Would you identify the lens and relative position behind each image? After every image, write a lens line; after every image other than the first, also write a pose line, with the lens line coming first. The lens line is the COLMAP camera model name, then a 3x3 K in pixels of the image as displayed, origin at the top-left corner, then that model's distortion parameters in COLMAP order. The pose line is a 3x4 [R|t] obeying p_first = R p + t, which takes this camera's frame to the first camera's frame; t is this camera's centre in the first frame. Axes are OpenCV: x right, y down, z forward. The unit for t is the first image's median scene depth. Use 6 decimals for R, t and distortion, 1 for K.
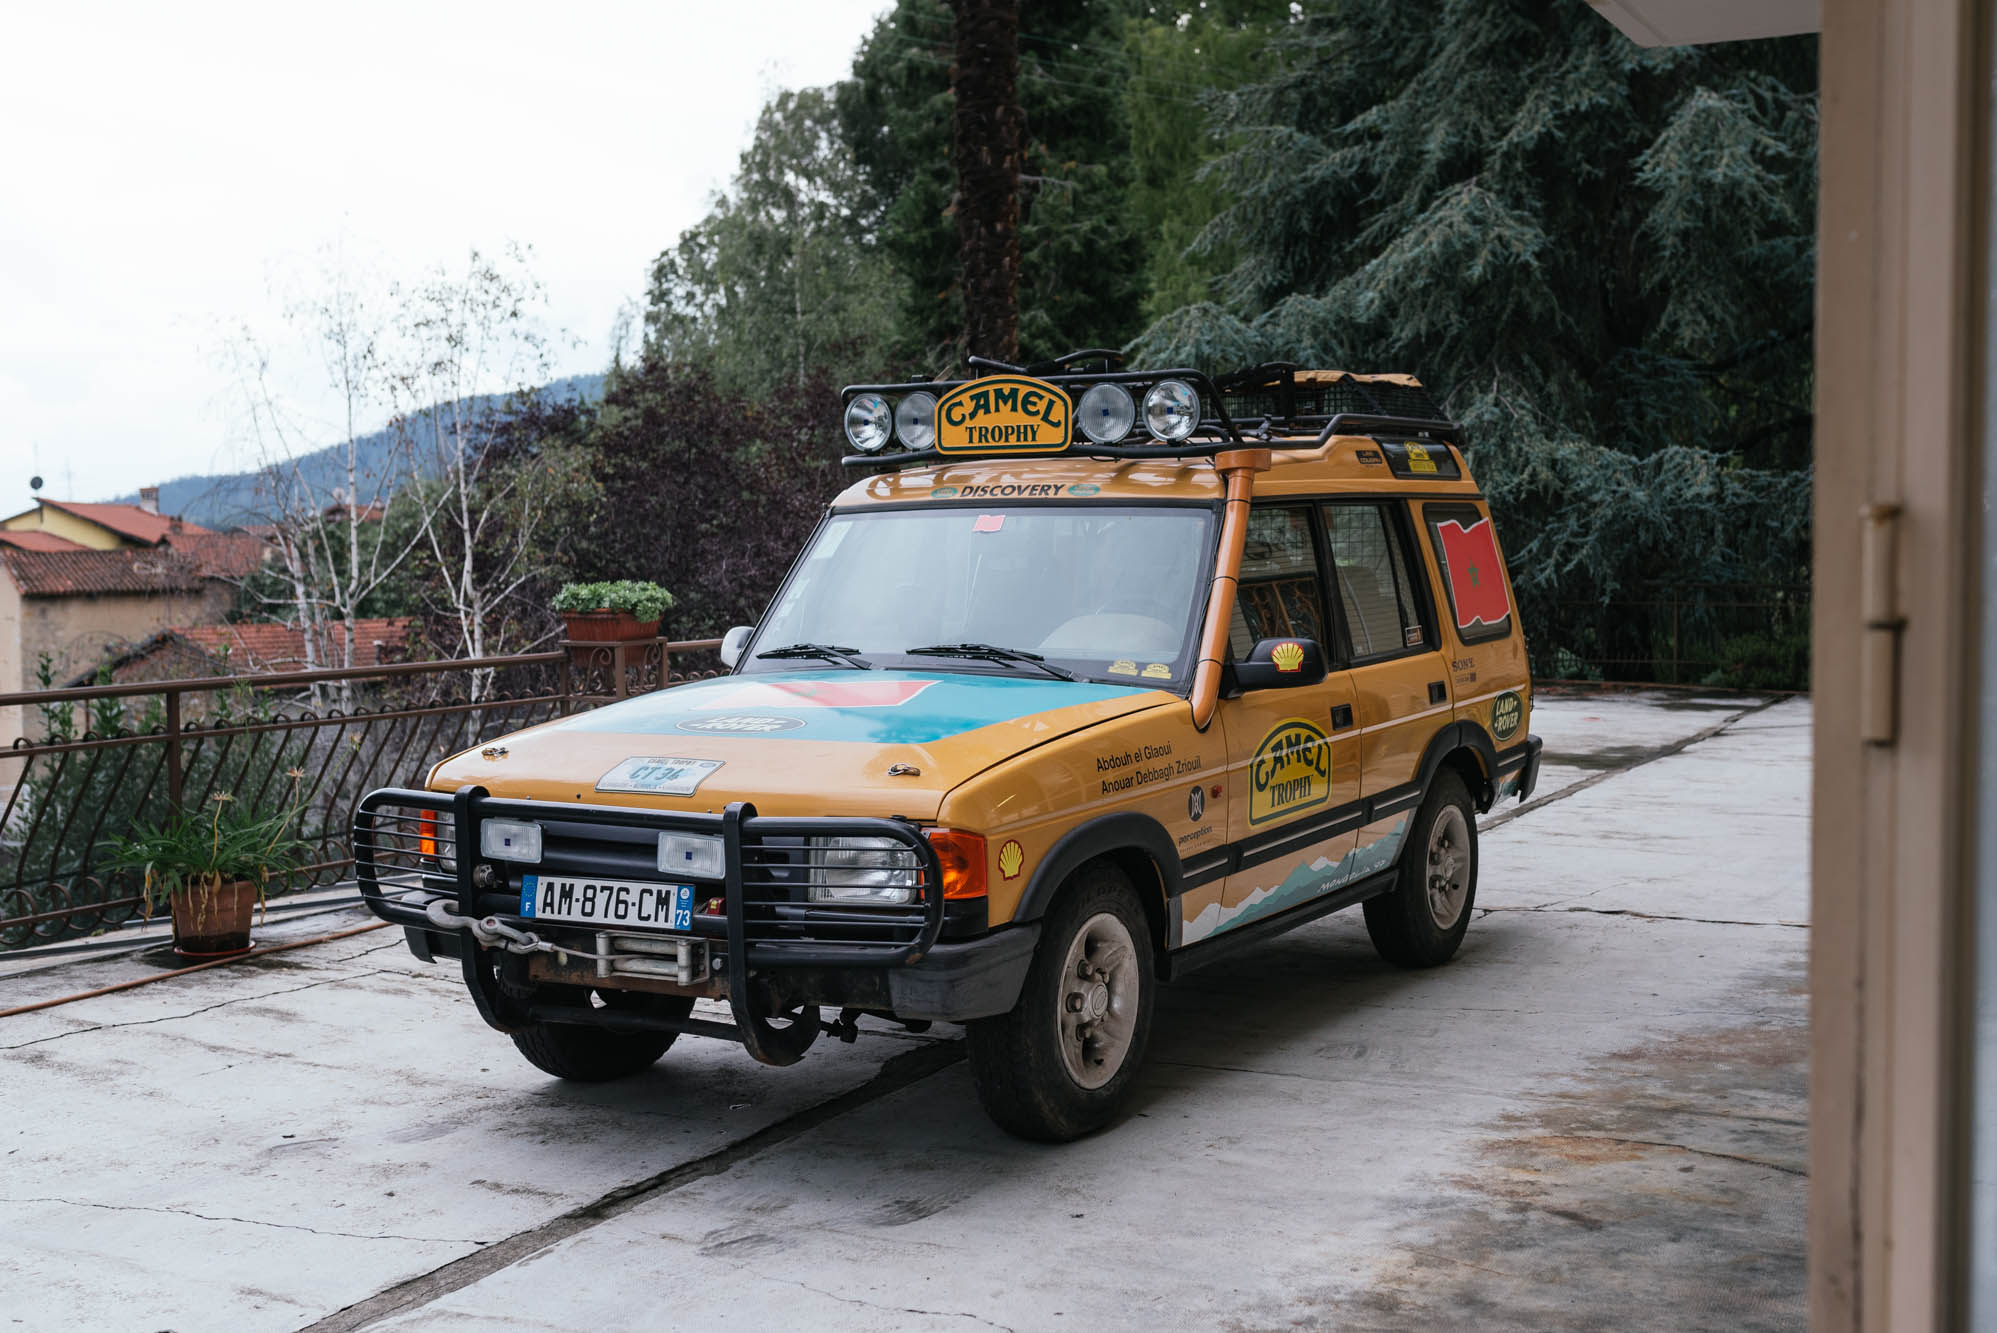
lens RADIAL K [[2299.1, 0, 998.5], [0, 2299.1, 666.5], [0, 0, 1]] dist [0.006127, -0.005211]
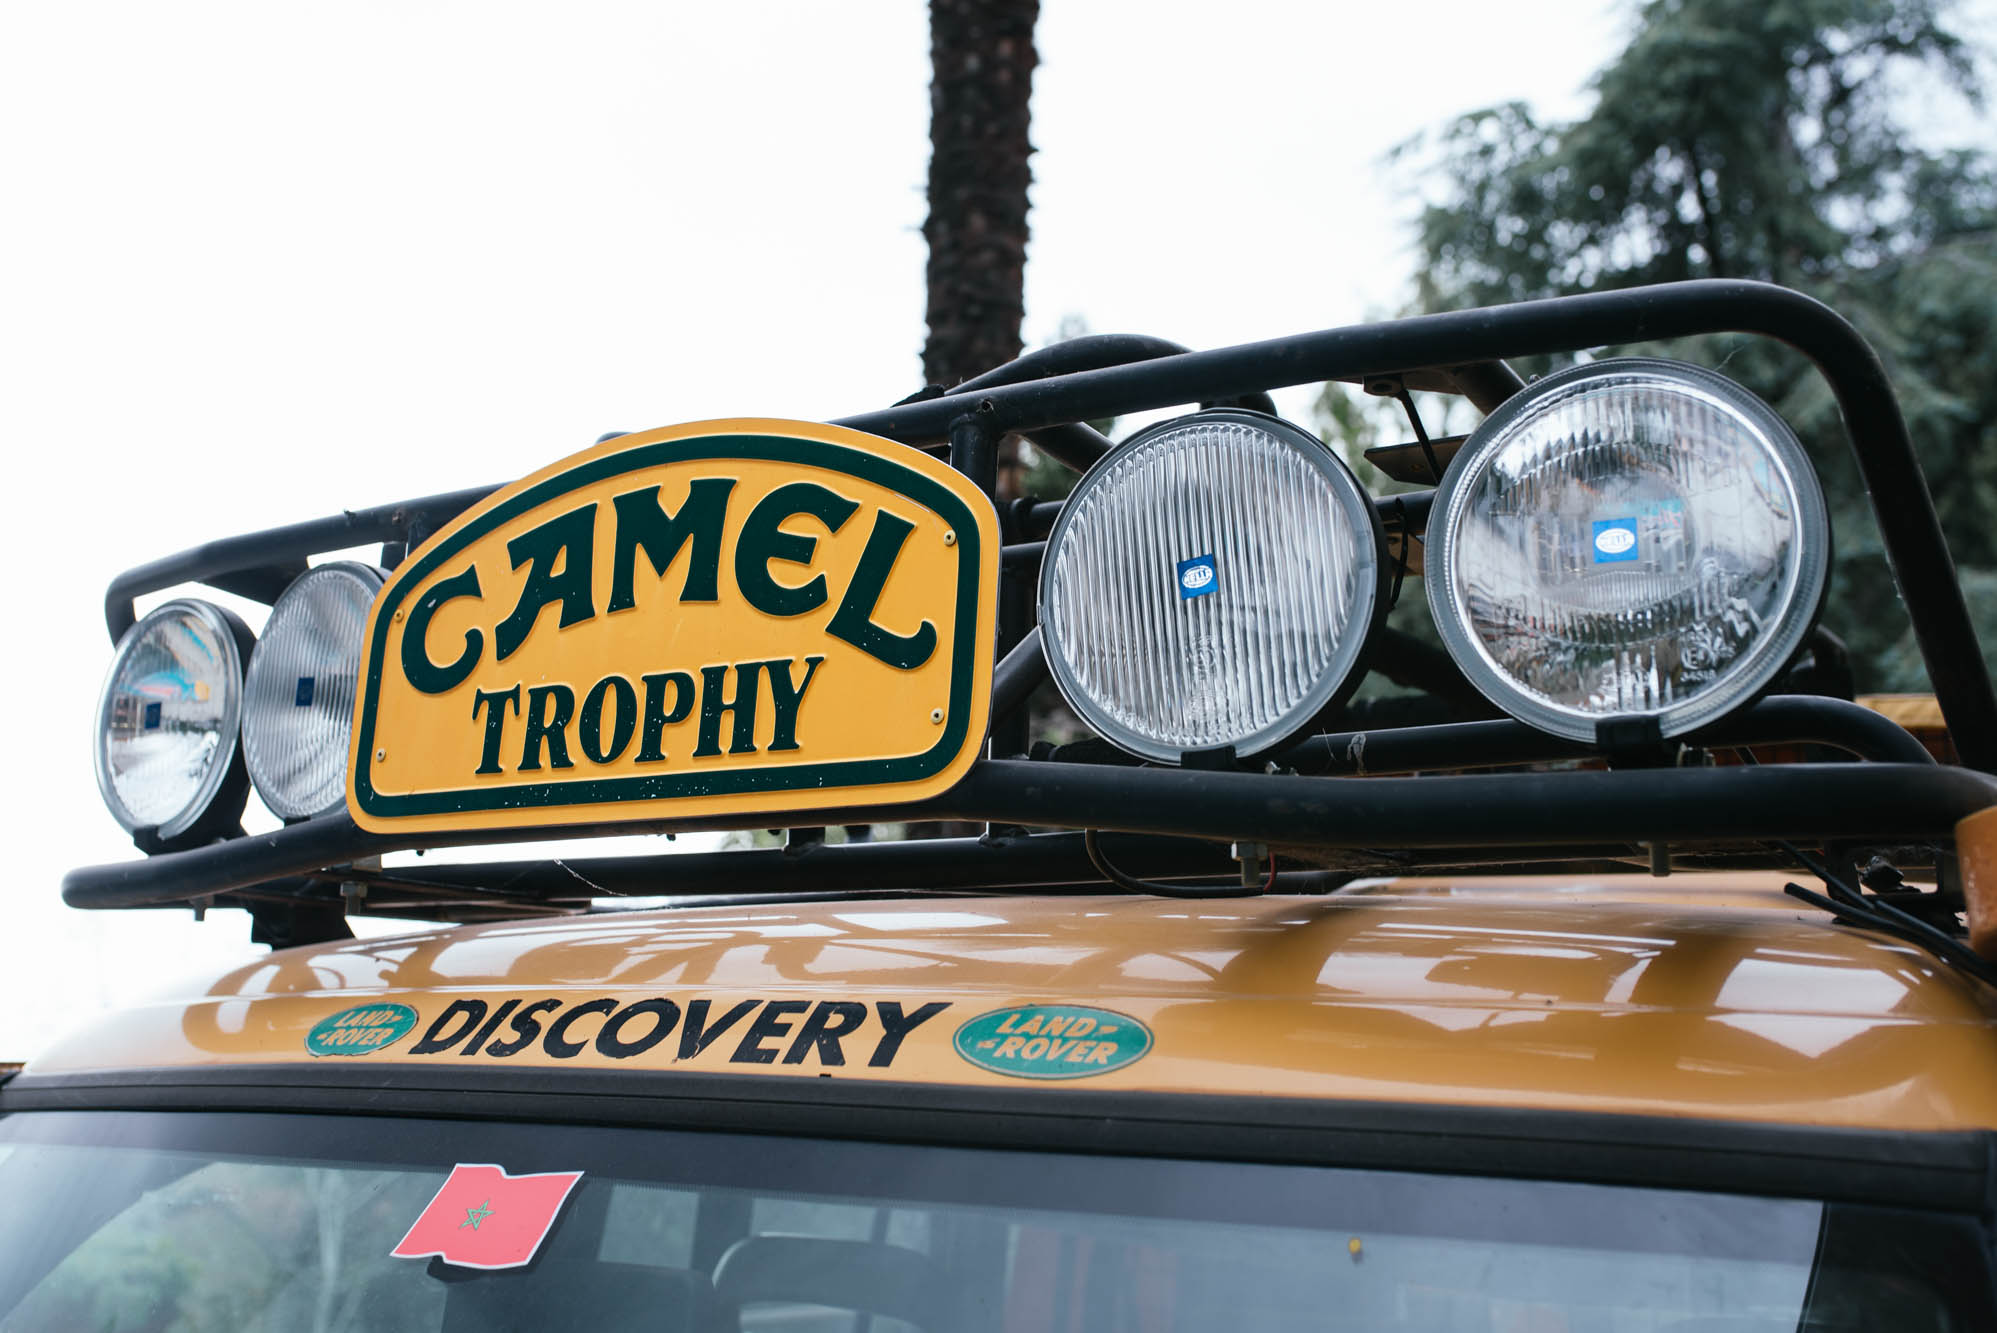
lens RADIAL K [[1867.8, 0, 1004.4], [0, 1867.8, 739.0], [0, 0, 1]] dist [-0.001940, -0.020684]
pose [[0.998409, 0.037448, -0.042160, 0.038446], [-0.046676, 0.968340, -0.245233, -0.064914], [0.031642, 0.246810, 0.968547, 0.866484]]
